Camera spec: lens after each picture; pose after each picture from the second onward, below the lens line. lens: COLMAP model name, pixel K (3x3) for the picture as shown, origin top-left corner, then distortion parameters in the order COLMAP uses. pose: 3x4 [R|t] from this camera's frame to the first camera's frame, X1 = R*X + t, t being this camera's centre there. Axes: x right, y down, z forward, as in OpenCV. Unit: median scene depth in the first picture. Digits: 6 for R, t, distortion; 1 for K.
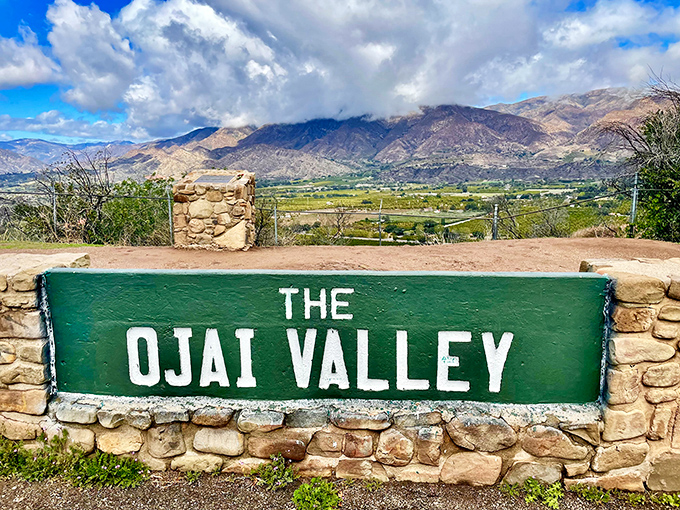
lens RADIAL K [[553.3, 0, 317.6], [0, 553.3, 258.5], [0, 0, 1]] dist [0.062284, 0.001355]
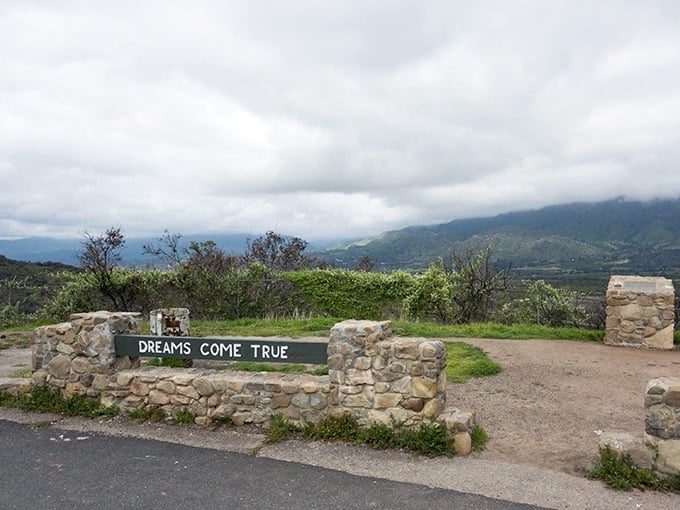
lens RADIAL K [[581.7, 0, 367.5], [0, 581.7, 256.4], [0, 0, 1]] dist [0.000927, -0.014861]
pose [[0.952605, 0.014648, -0.303857, -0.368329], [-0.058218, 0.989156, -0.134834, -0.008711], [0.298587, 0.146134, 0.943128, -0.318224]]
